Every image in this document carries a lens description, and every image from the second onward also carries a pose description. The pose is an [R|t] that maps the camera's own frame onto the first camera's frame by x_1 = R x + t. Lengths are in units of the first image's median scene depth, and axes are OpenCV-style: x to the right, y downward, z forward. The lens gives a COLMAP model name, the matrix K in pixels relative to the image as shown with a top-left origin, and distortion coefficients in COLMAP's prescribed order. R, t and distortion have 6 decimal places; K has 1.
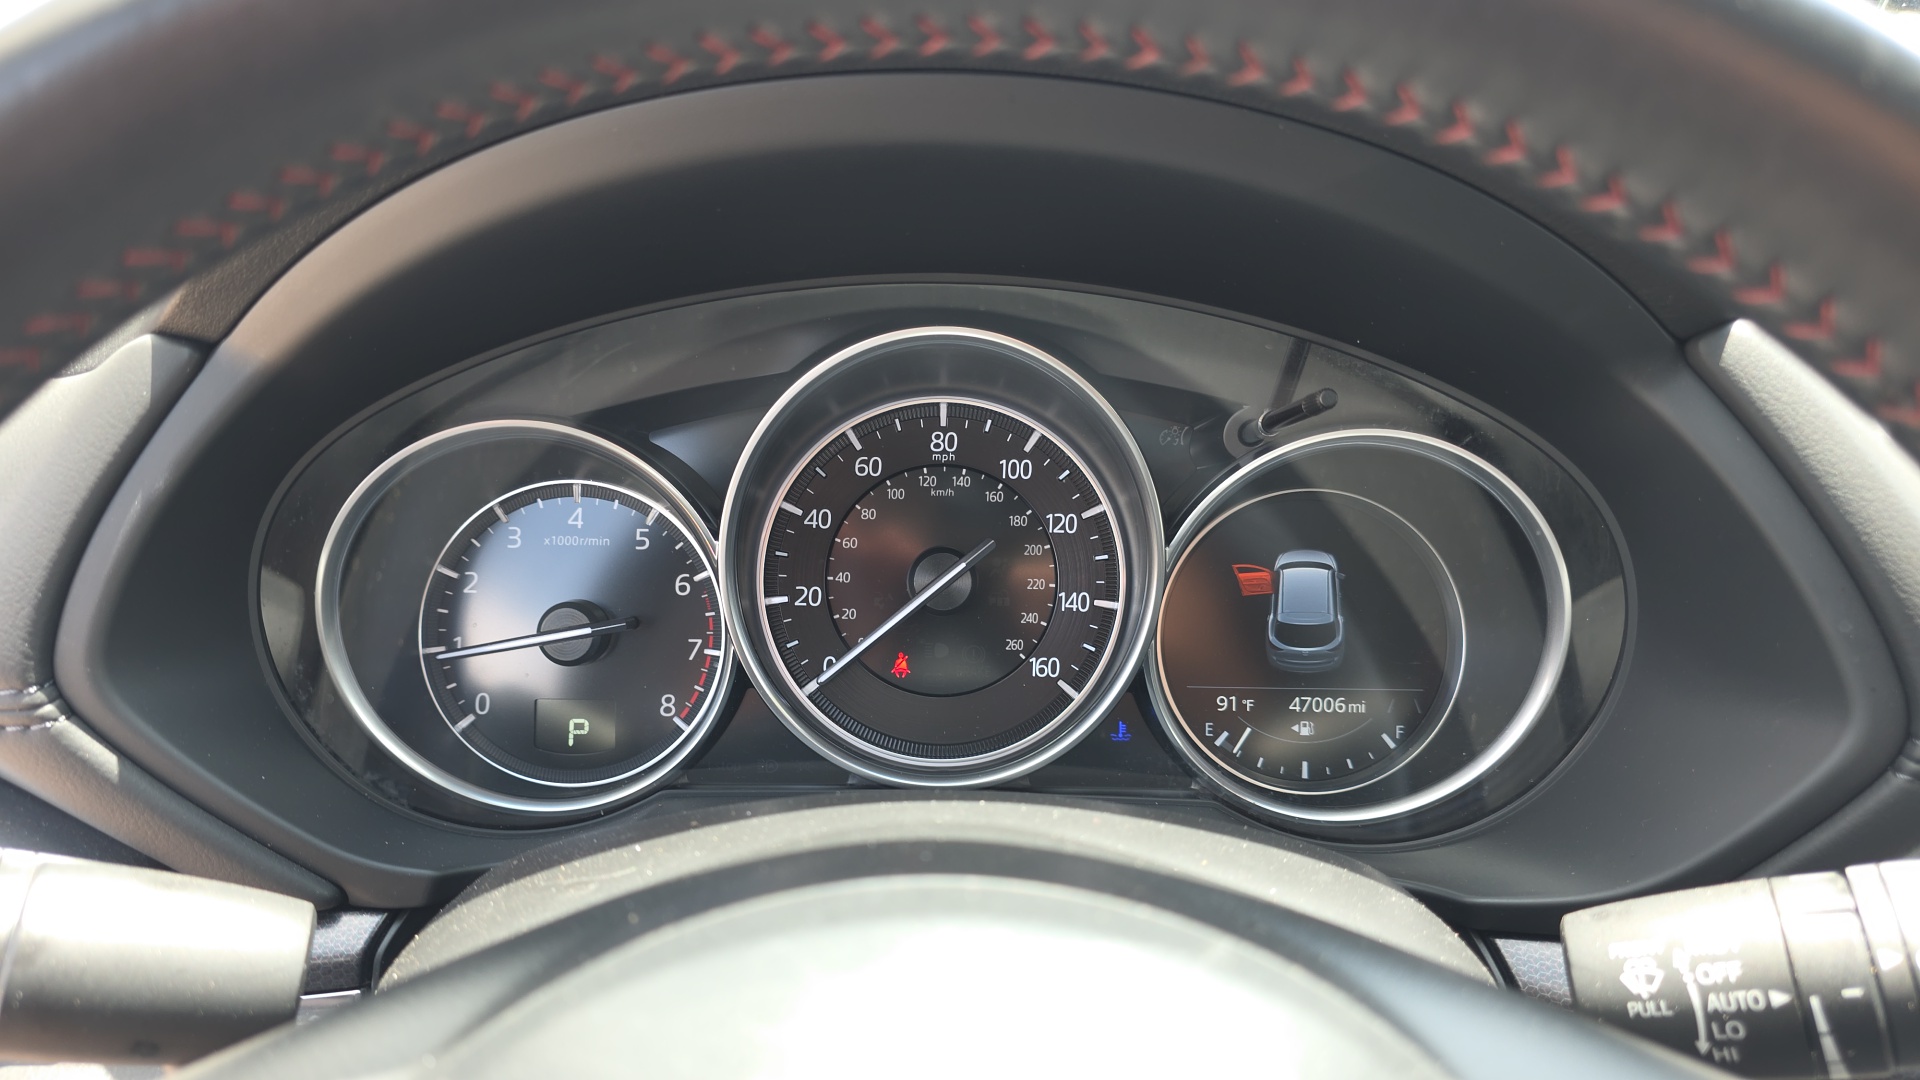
lens RADIAL K [[1321.4, 0, 948.2], [0, 1321.4, 545.3], [0, 0, 1]] dist [0.062527, -0.084409]
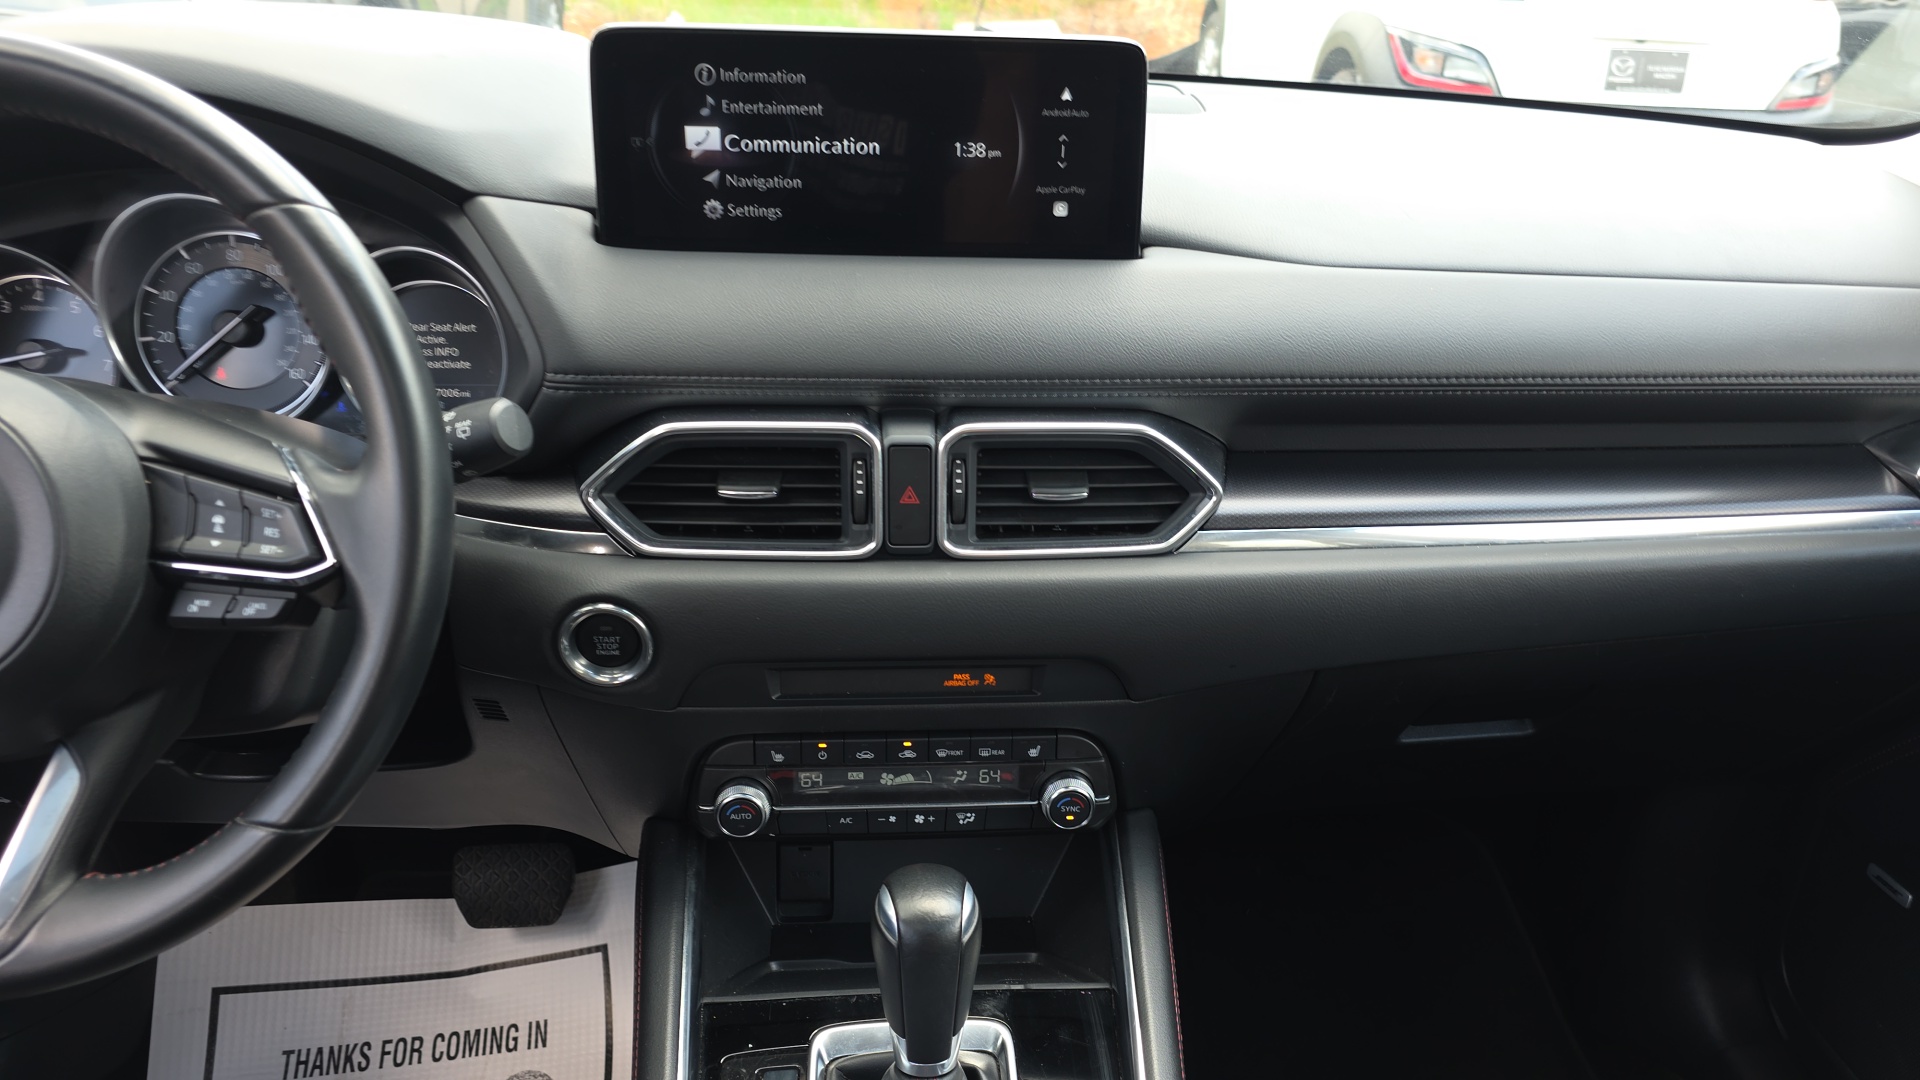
lens RADIAL K [[1305.2, 0, 982.5], [0, 1305.2, 590.9], [0, 0, 1]] dist [0.070103, -0.101055]
pose [[0.996537, -0.016560, 0.081486, 0.918627], [0.005849, 0.991501, 0.129967, 0.163406], [-0.082946, -0.129040, 0.988164, -1.053778]]
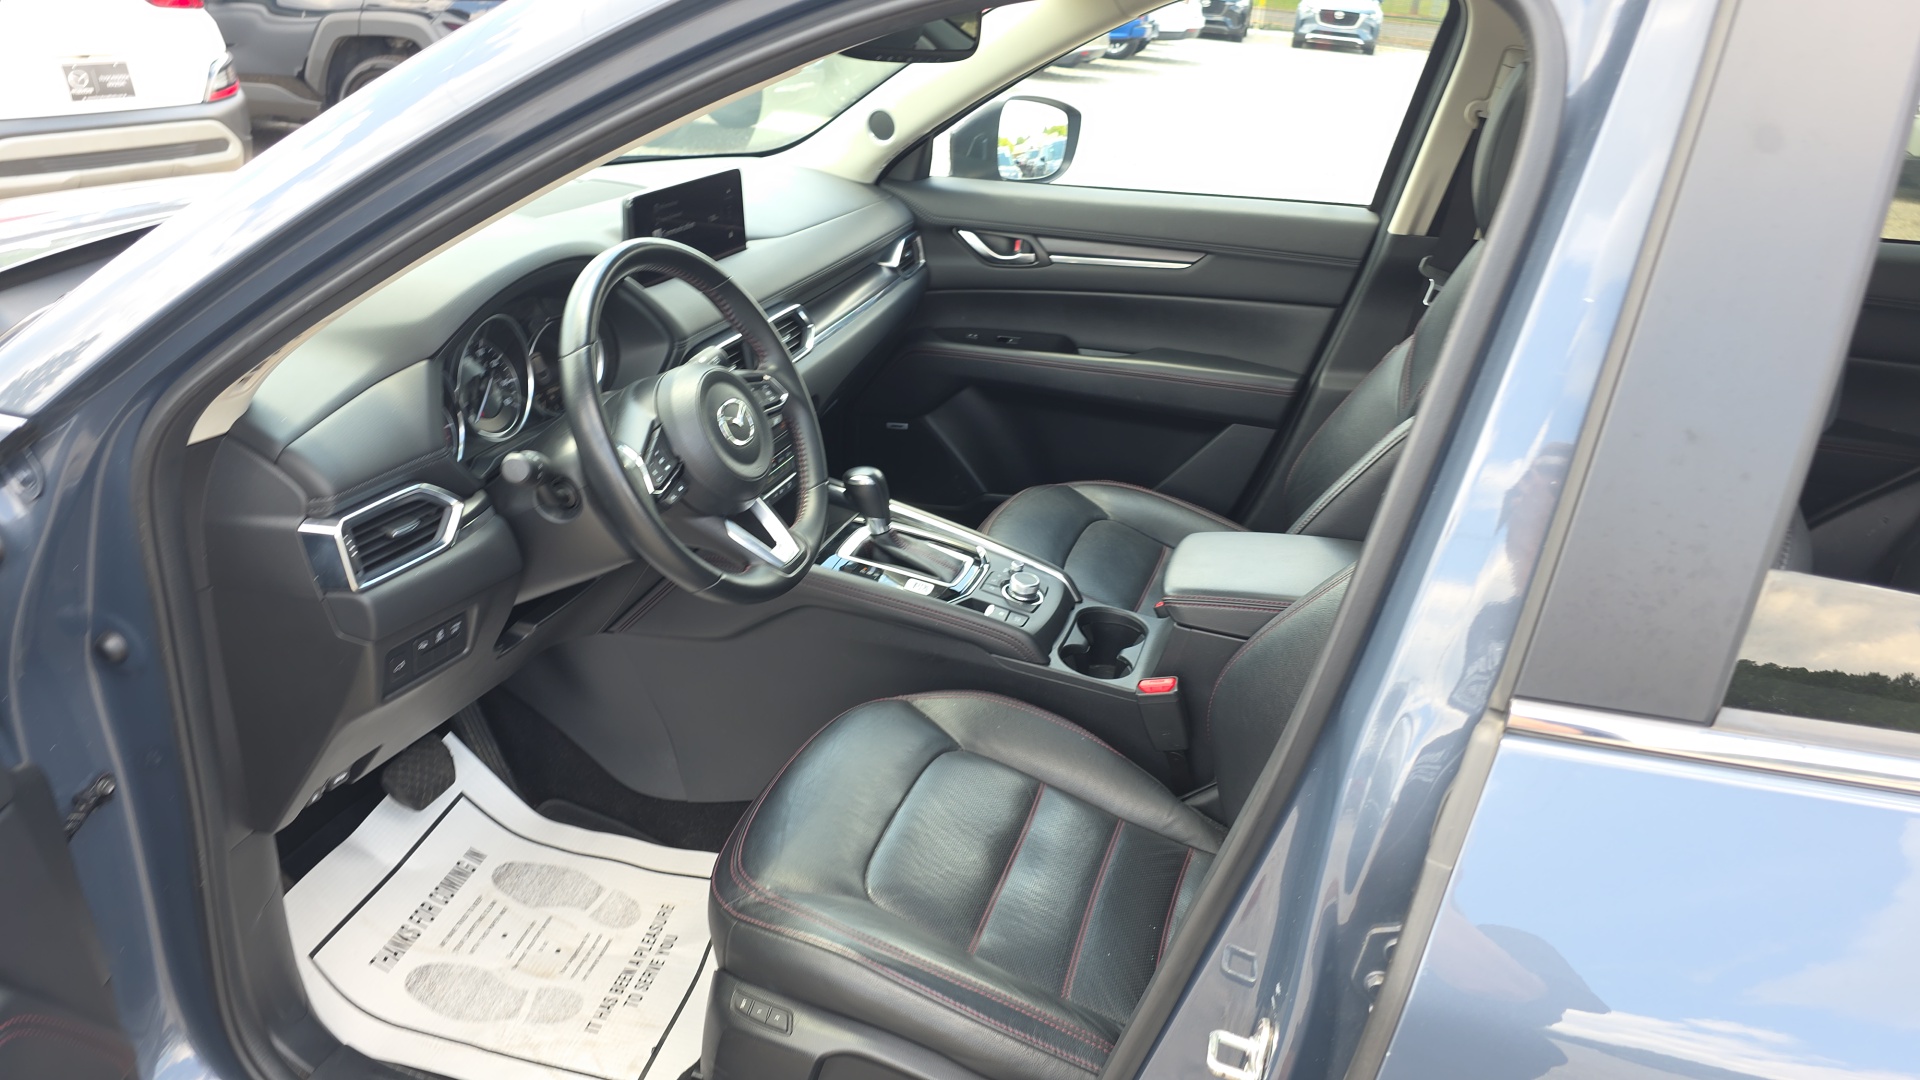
lens RADIAL K [[1282.7, 0, 960.0], [0, 1282.7, 540.0], [0, 0, 1]] dist [0.087291, -0.090343]
pose [[0.309408, -0.388561, 0.867921, -2.820917], [0.284383, 0.908747, 0.305458, -0.298607], [-0.907410, 0.152311, 0.391674, -1.505720]]
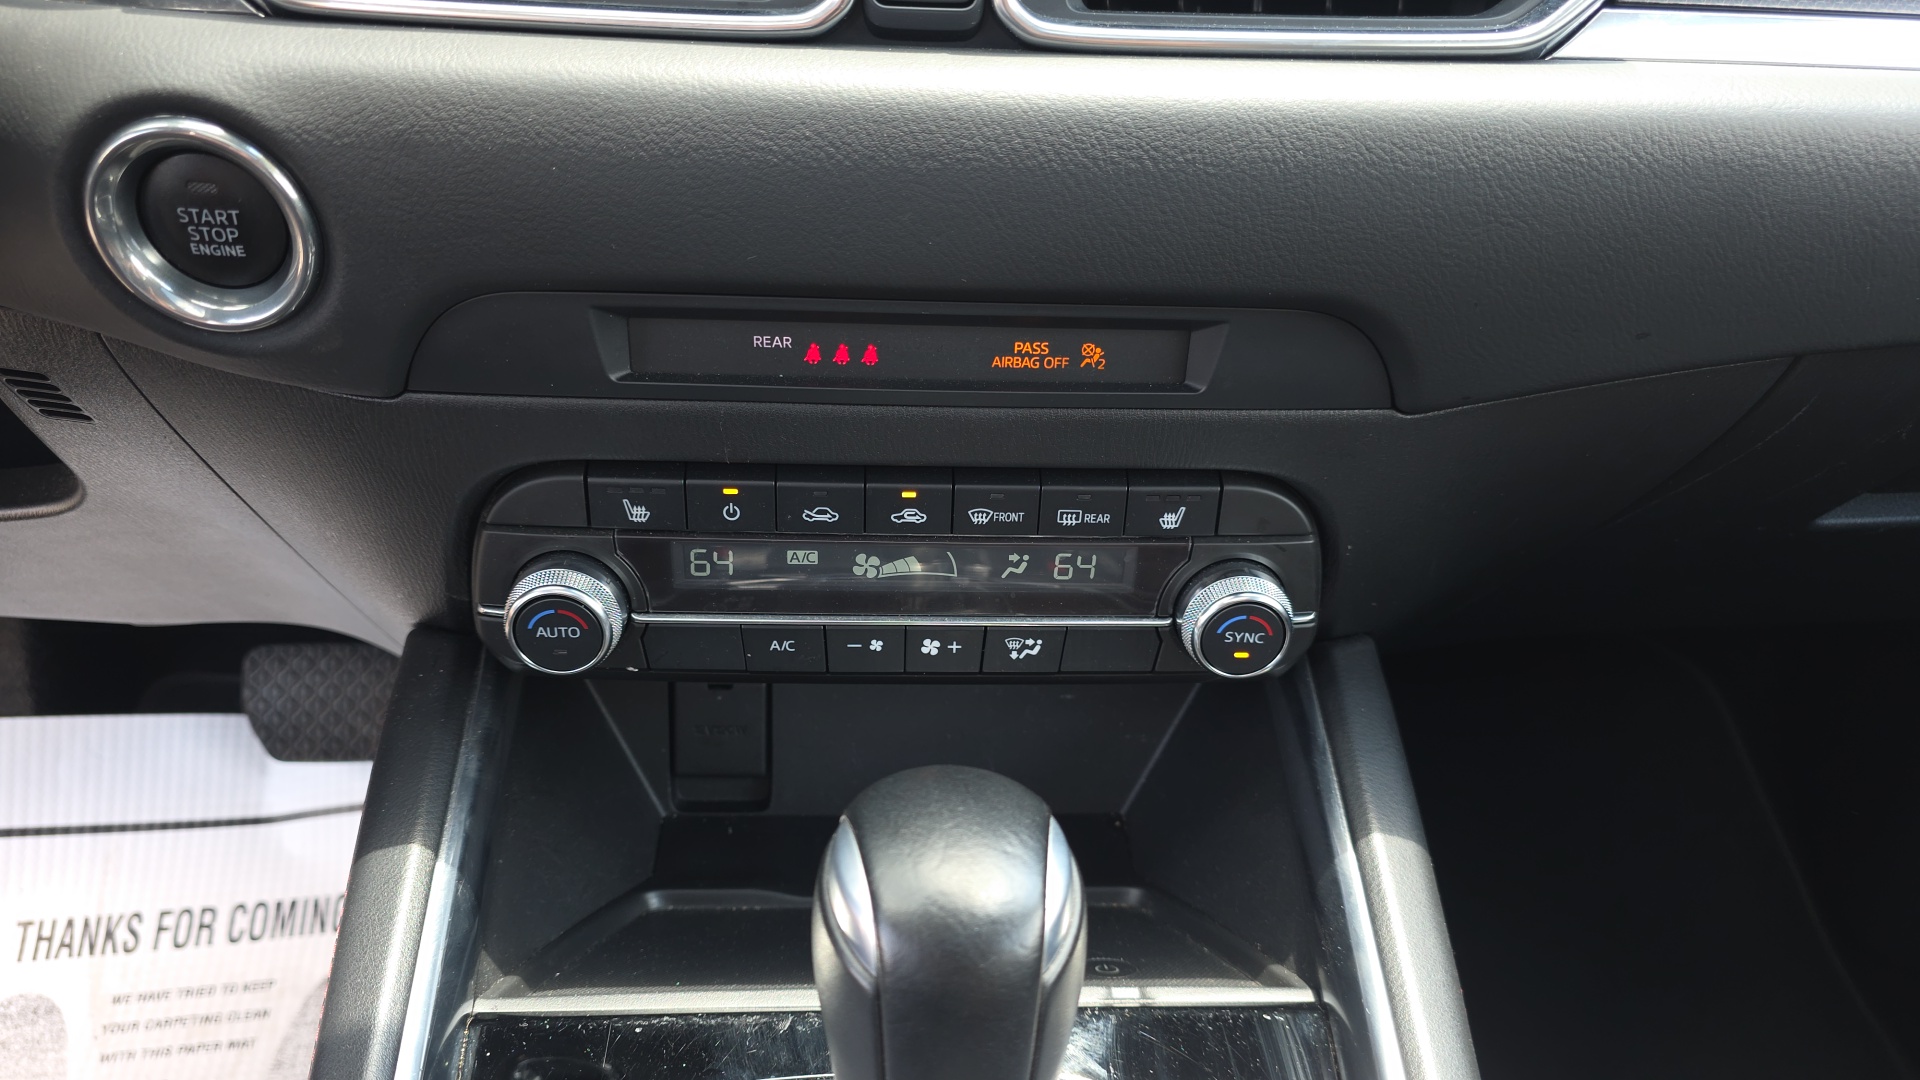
lens RADIAL K [[1338.9, 0, 962.1], [0, 1338.9, 575.3], [0, 0, 1]] dist [0.045053, -0.072611]
pose [[0.997914, 0.001436, 0.064539, 0.937425], [-0.018854, 0.962649, 0.270094, 0.430528], [-0.061741, -0.270747, 0.960669, -0.114226]]
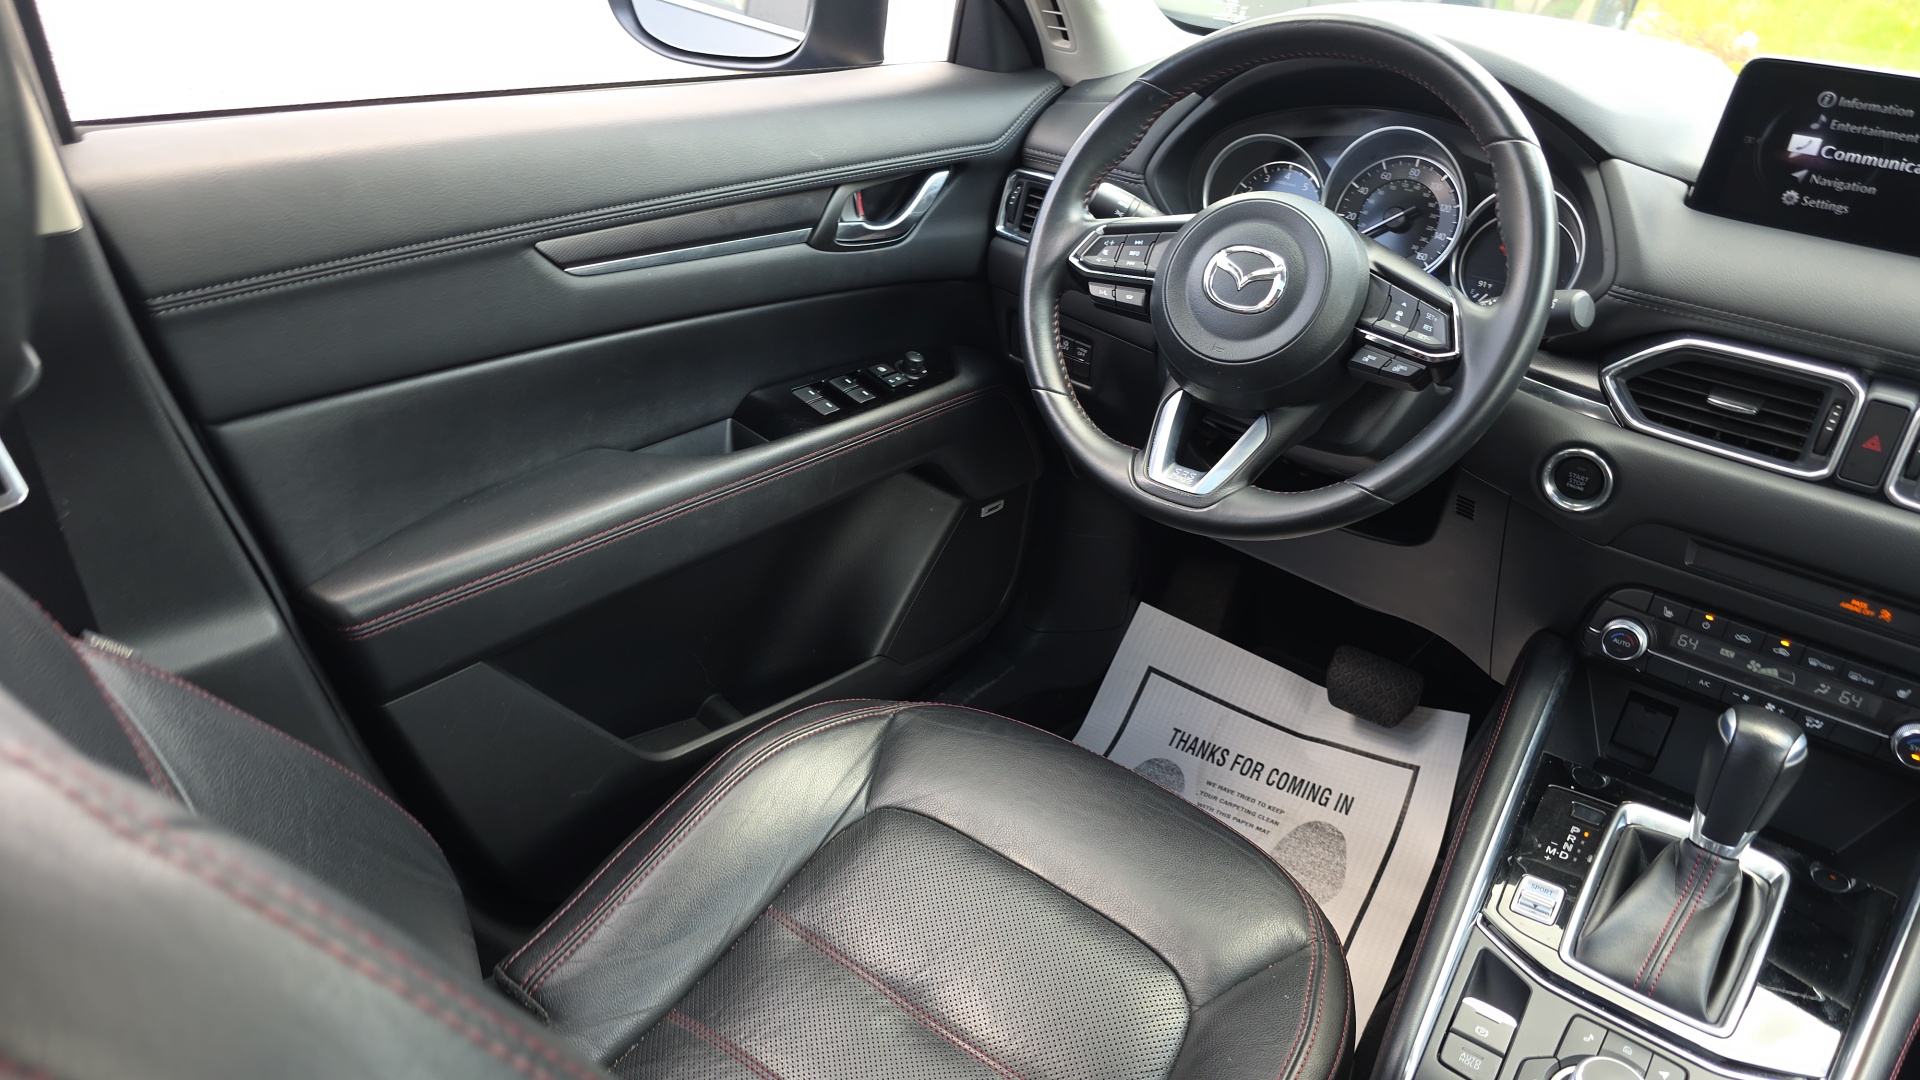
lens RADIAL K [[1301.6, 0, 939.1], [0, 1301.6, 526.4], [0, 0, 1]] dist [0.052443, -0.054859]
pose [[0.789881, 0.326976, -0.518821, 0.920155], [-0.270156, 0.945017, 0.184278, 0.406564], [0.550549, -0.005395, 0.834785, -1.976759]]
